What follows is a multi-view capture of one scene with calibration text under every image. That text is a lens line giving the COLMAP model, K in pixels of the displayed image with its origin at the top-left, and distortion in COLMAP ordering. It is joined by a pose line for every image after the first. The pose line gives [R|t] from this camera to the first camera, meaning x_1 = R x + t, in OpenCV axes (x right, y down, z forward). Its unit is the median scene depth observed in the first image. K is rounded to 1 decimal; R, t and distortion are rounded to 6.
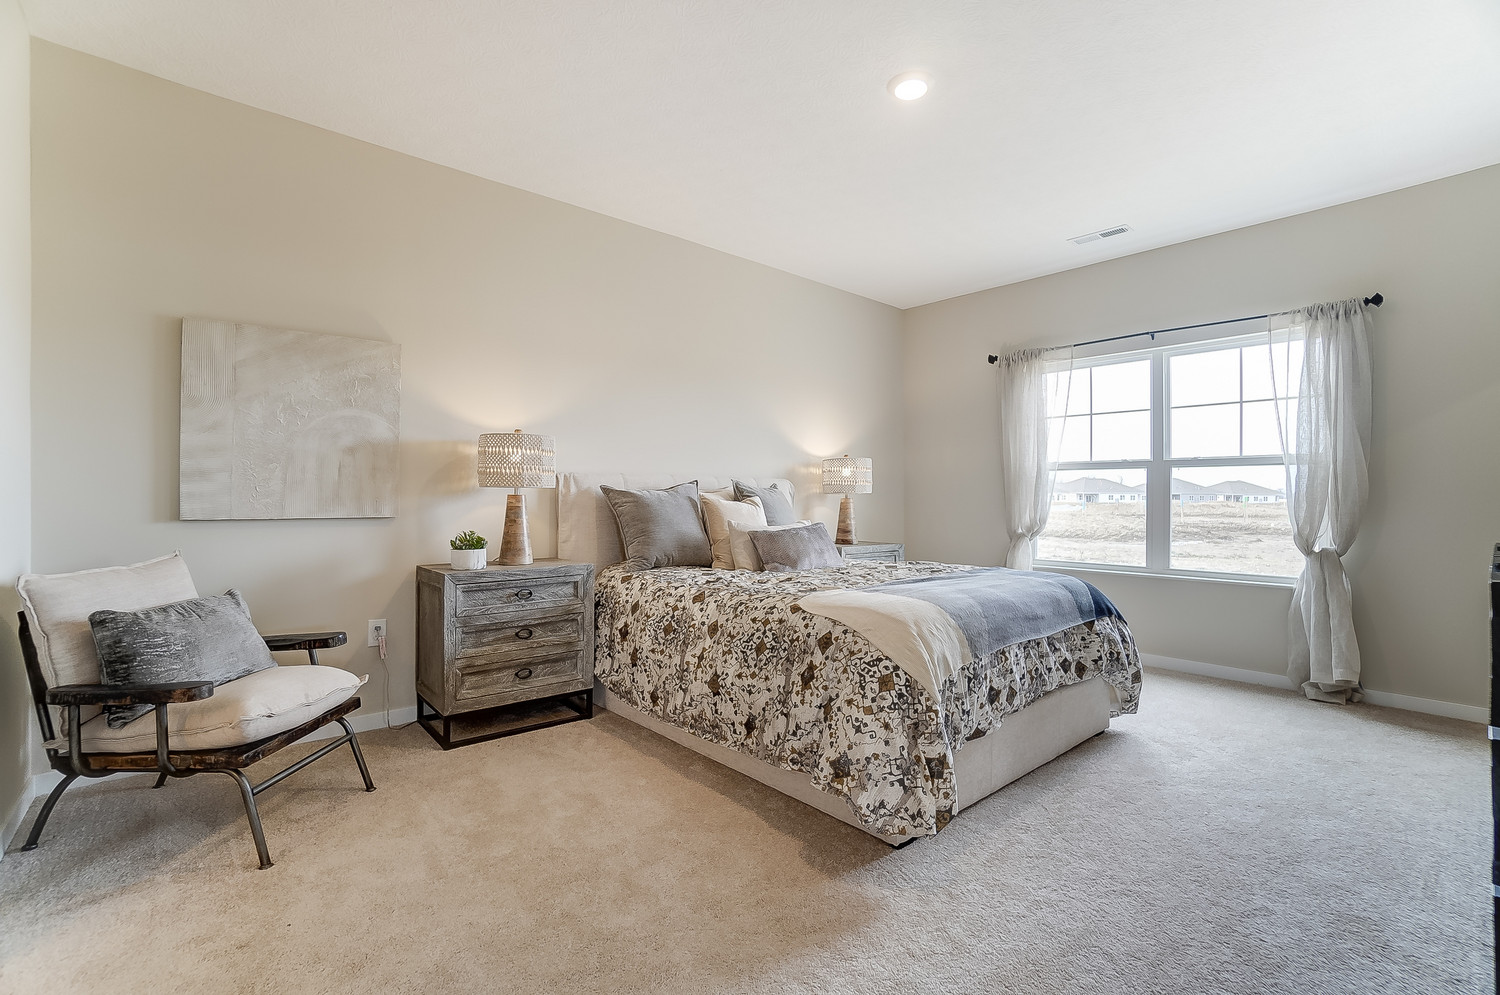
lens RADIAL K [[673.6, 0, 743.5], [0, 673.6, 486.2], [0, 0, 1]] dist [-0.032107, 0.000098]
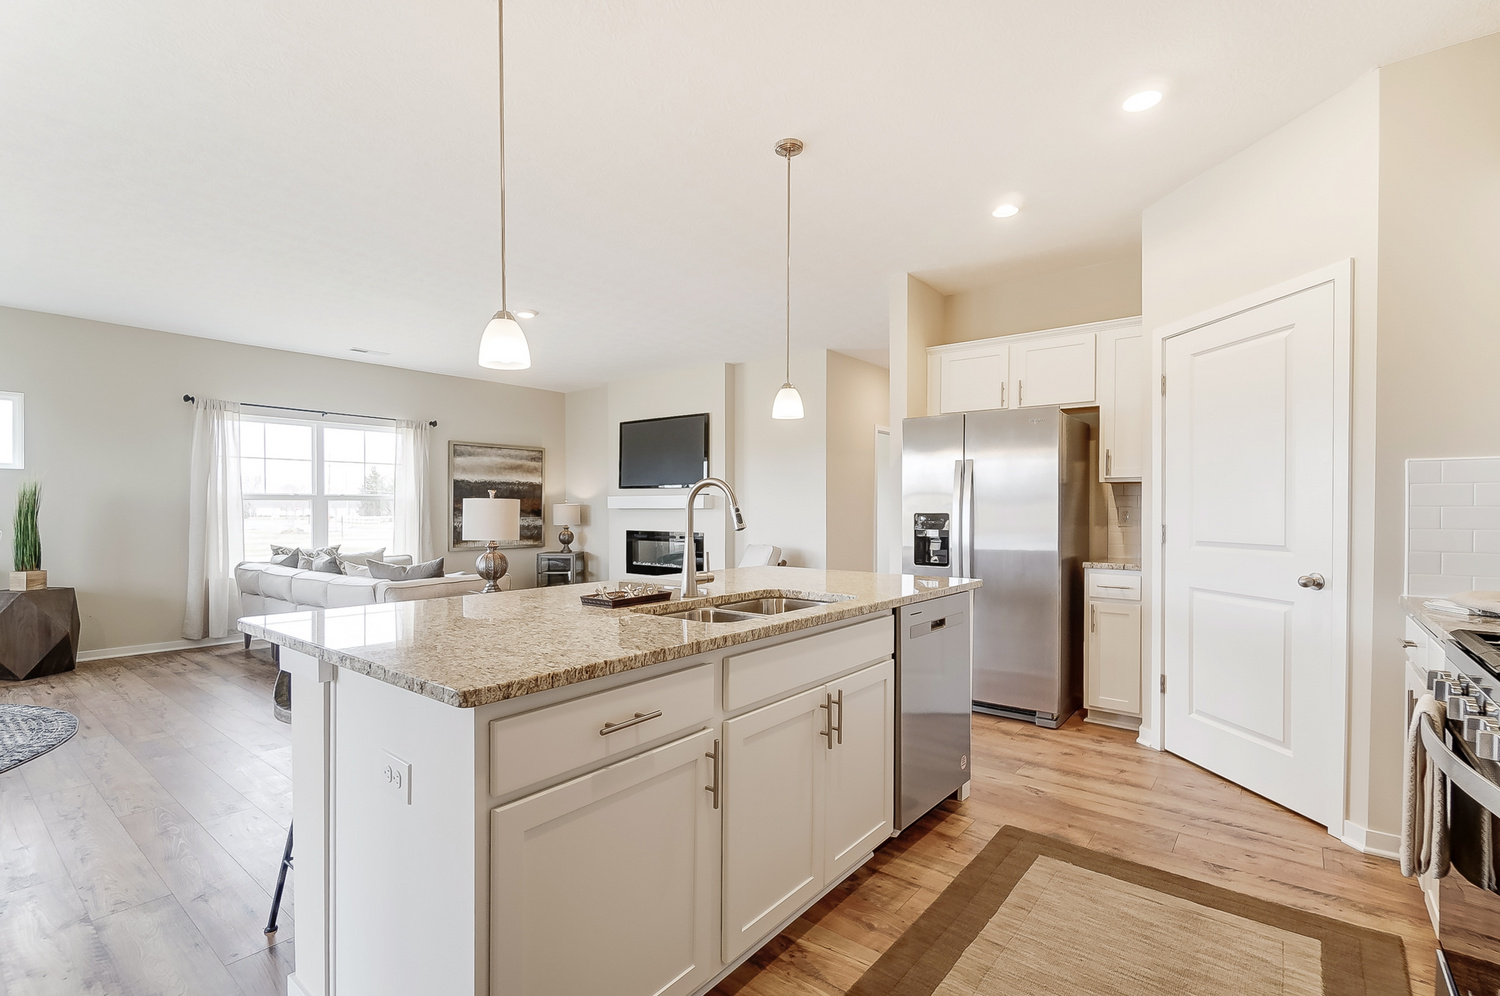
lens RADIAL K [[677.5, 0, 750.0], [0, 677.5, 498.0], [0, 0, 1]] dist [0.000604, 0.000059]
pose [[-0.178926, 0.015819, 0.983735, -1.060938], [-0.009606, 0.999795, -0.017825, -0.014675], [-0.983816, -0.012639, -0.178737, 0.310012]]
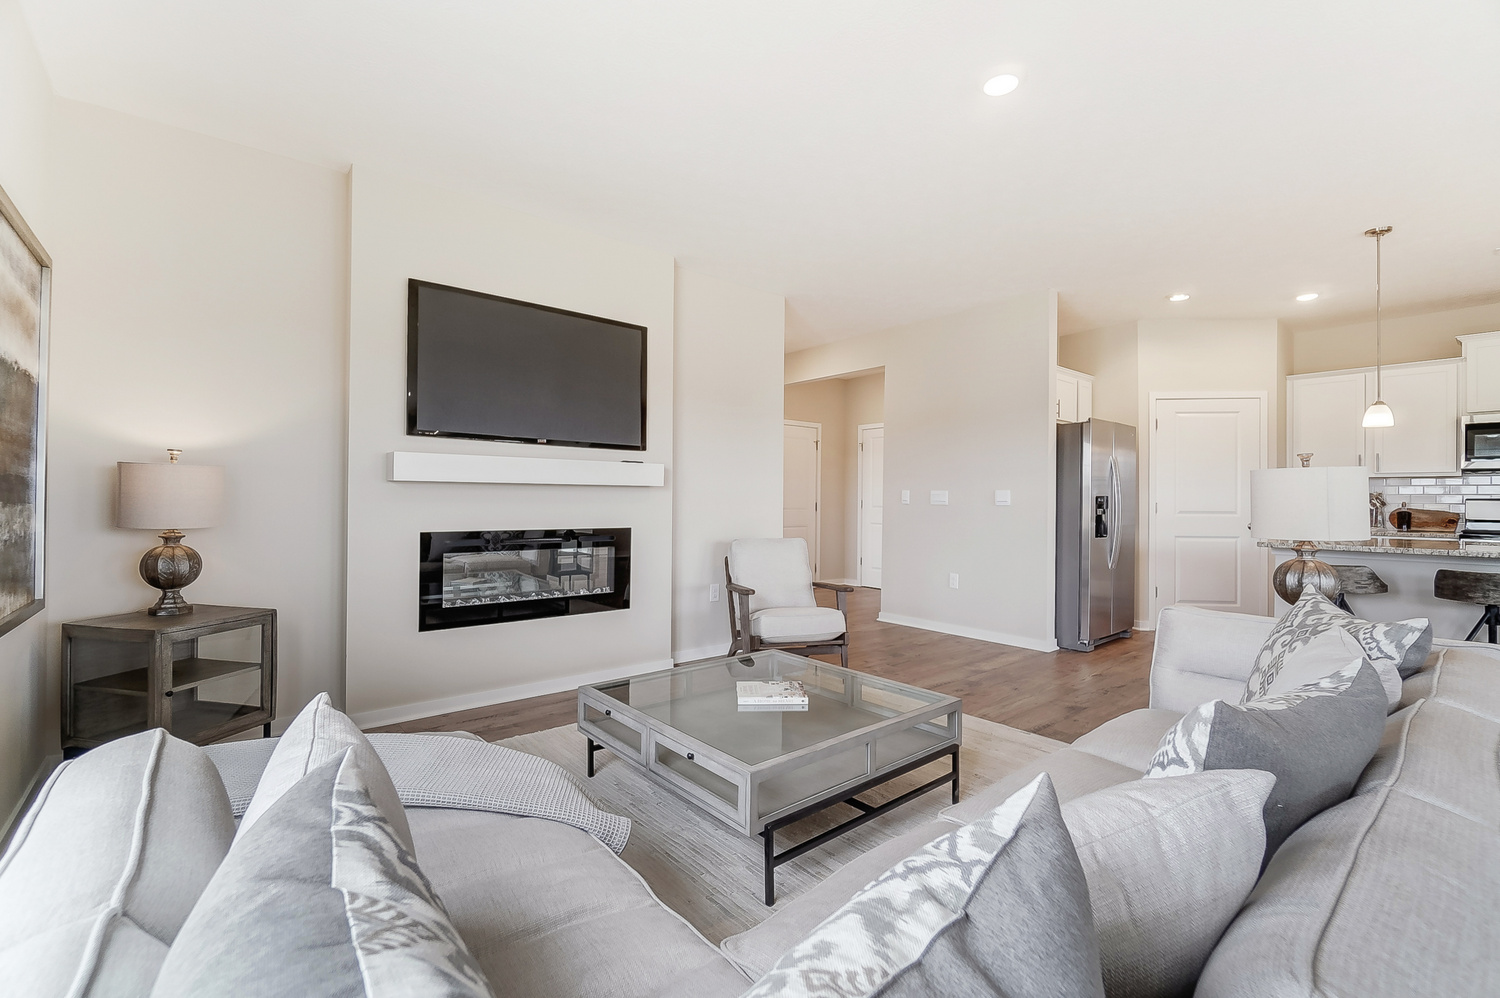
lens RADIAL K [[660.8, 0, 750.0], [0, 660.8, 499.0], [0, 0, 1]] dist [-0.002289, -0.000306]
pose [[-0.999731, -0.007315, 0.022008, 0.398511], [-0.007648, 0.999857, -0.015111, 0.012900], [-0.021894, -0.015275, -0.999644, 1.062754]]
